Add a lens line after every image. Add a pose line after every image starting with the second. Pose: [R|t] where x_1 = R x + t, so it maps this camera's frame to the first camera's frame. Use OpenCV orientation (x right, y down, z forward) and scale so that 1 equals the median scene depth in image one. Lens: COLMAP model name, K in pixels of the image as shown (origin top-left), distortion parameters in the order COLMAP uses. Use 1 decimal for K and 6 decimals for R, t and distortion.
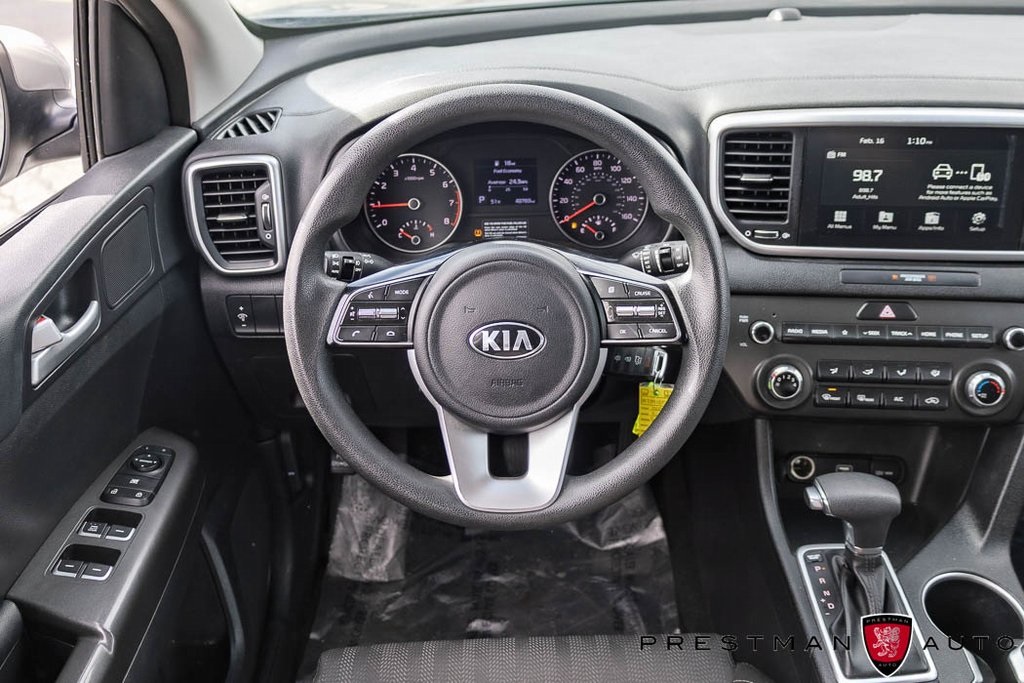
lens RADIAL K [[955.4, 0, 513.1], [0, 955.4, 312.3], [0, 0, 1]] dist [-0.034762, 0.002036]
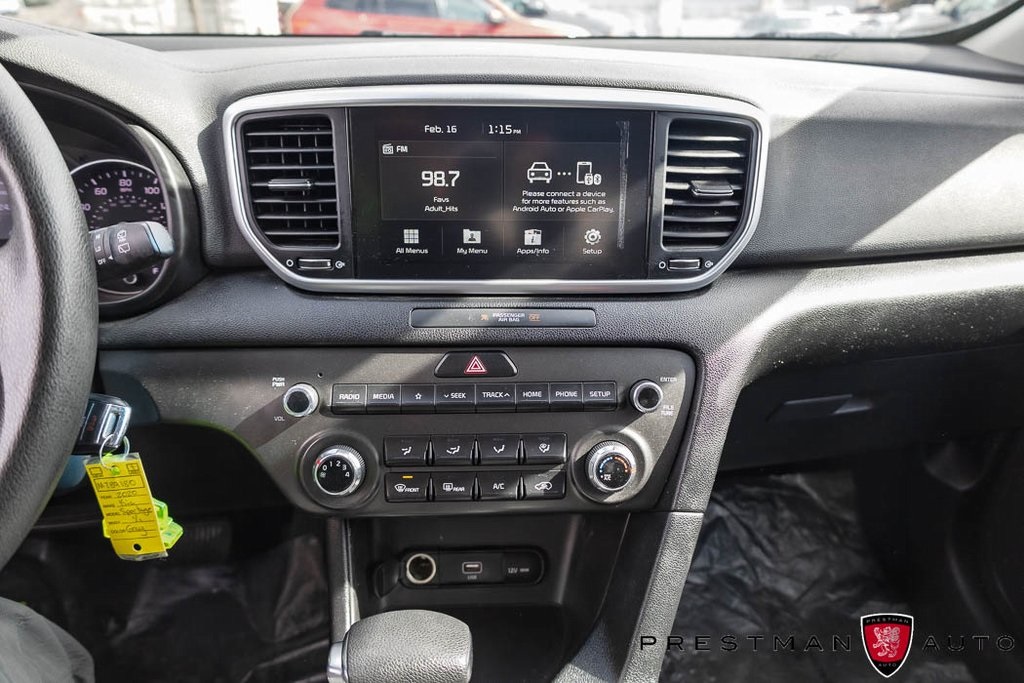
lens RADIAL K [[675.1, 0, 512.4], [0, 675.1, 339.6], [0, 0, 1]] dist [0.004011, 0.006098]
pose [[0.986570, -0.023584, 0.161627, 0.338708], [0.034535, 0.997269, -0.065280, 0.015276], [-0.159646, 0.069985, 0.984690, 0.485199]]
